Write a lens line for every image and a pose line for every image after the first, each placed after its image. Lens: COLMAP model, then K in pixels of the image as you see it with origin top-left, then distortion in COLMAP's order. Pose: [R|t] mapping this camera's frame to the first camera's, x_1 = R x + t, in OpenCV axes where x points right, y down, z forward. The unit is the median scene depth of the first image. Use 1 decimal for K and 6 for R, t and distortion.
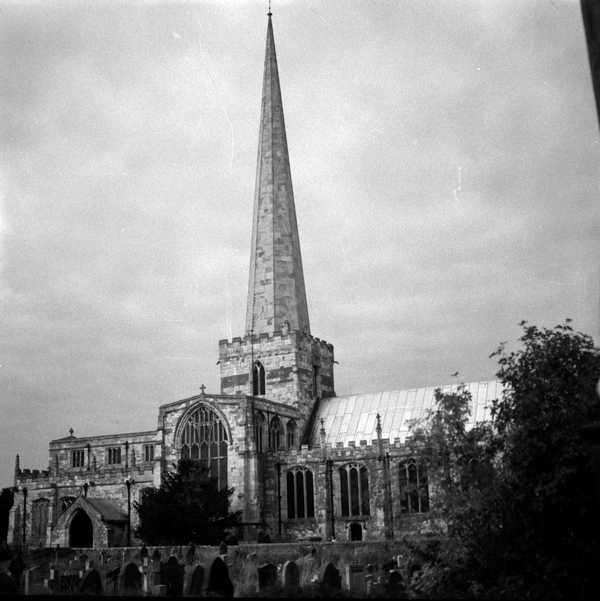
lens RADIAL K [[860.6, 0, 301.4], [0, 860.6, 299.9], [0, 0, 1]] dist [-0.068830, 0.000000]
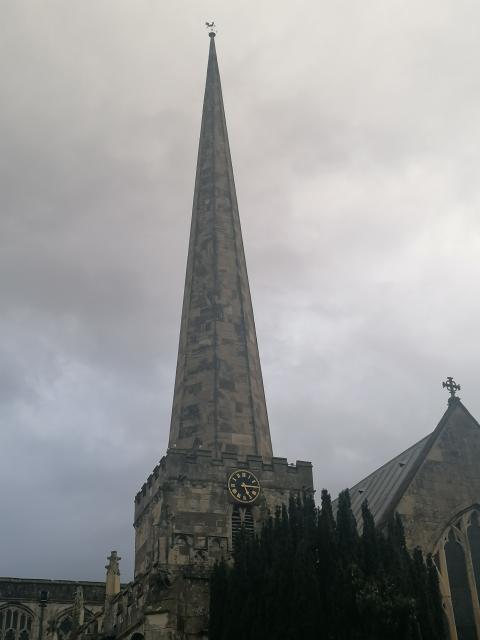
lens RADIAL K [[867.7, 0, 211.4], [0, 867.7, 330.6], [0, 0, 1]] dist [0.124996, 0.000000]
pose [[0.713521, -0.334659, -0.615542, 0.406578], [0.188222, 0.937811, -0.291689, 0.138518], [0.674879, 0.092268, 0.732138, 0.580024]]
